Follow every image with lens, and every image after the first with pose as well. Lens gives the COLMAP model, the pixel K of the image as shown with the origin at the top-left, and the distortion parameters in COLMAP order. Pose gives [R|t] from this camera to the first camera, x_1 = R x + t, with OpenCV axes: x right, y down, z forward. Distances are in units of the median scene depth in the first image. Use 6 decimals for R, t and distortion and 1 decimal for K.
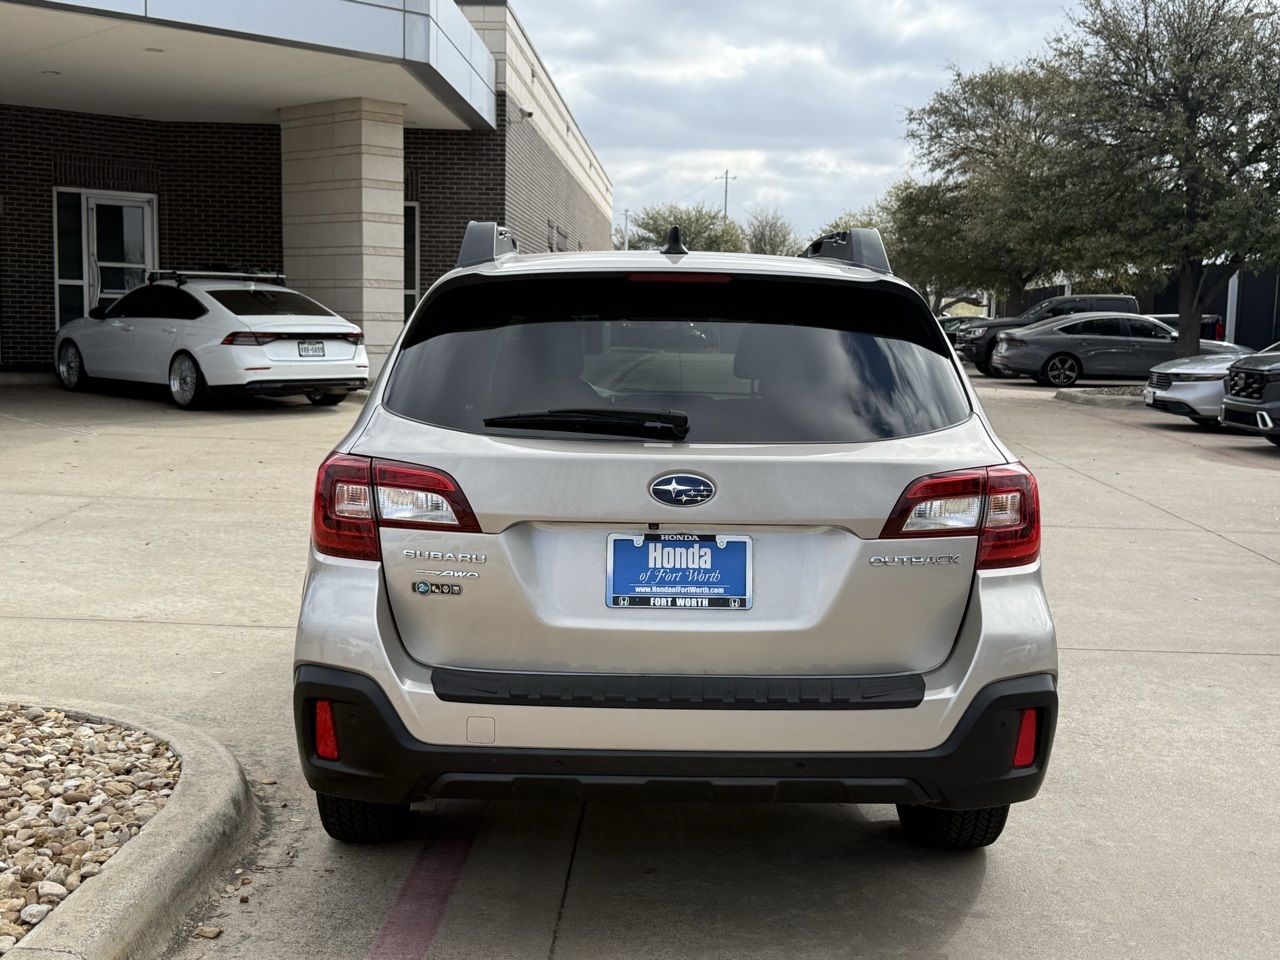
lens RADIAL K [[1557.8, 0, 640.0], [0, 1557.8, 480.0], [0, 0, 1]] dist [0.187127, -0.464243]
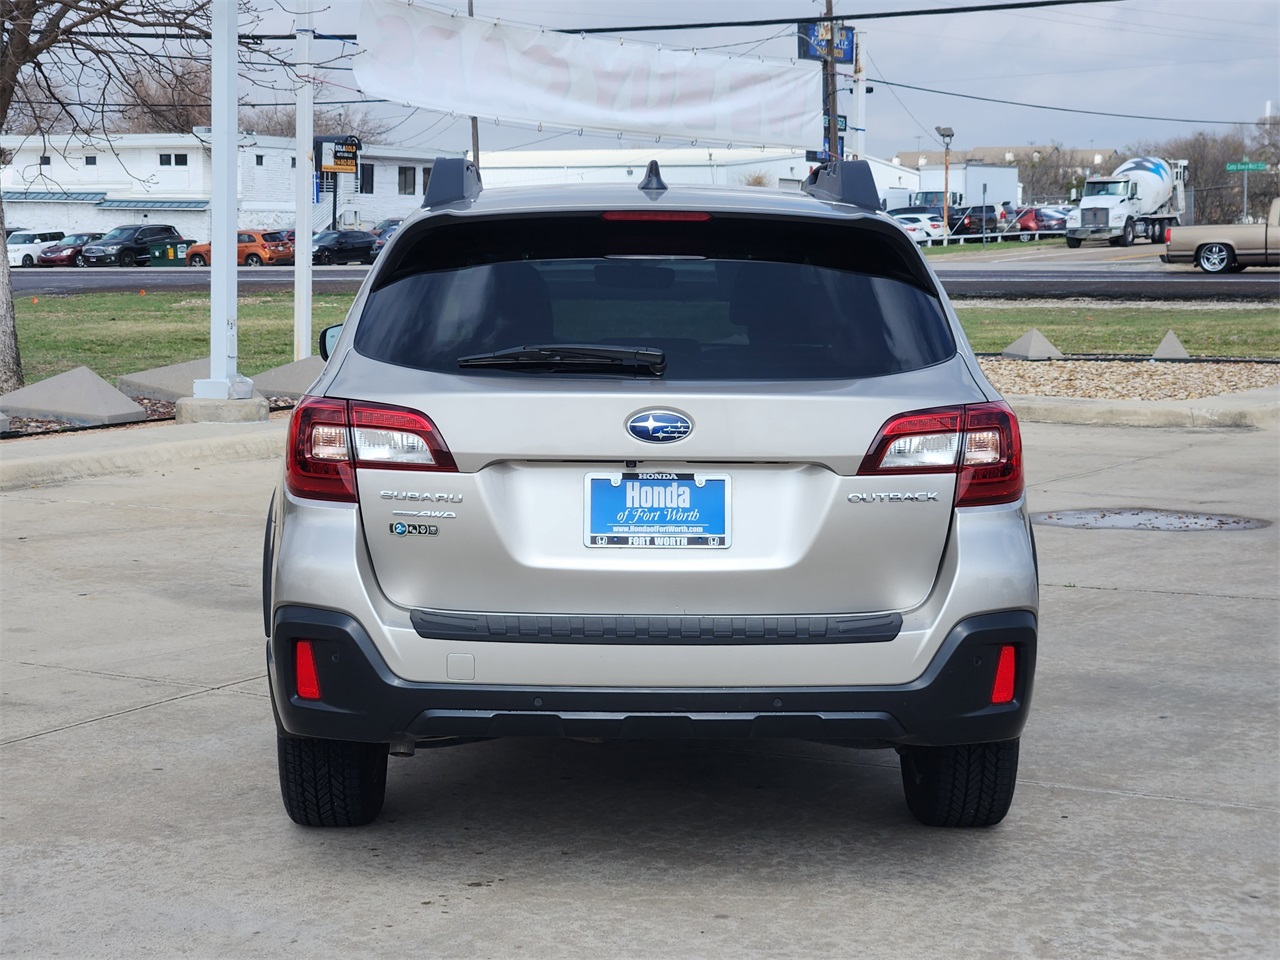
lens RADIAL K [[2455.4, 0, 635.5], [0, 2455.4, 430.7], [0, 0, 1]] dist [-0.462313, 5.538319]
pose [[0.999965, -0.007531, -0.003652, 0.014469], [0.007411, 0.999462, -0.031942, 0.048245], [0.003890, 0.031914, 0.999483, -0.467999]]
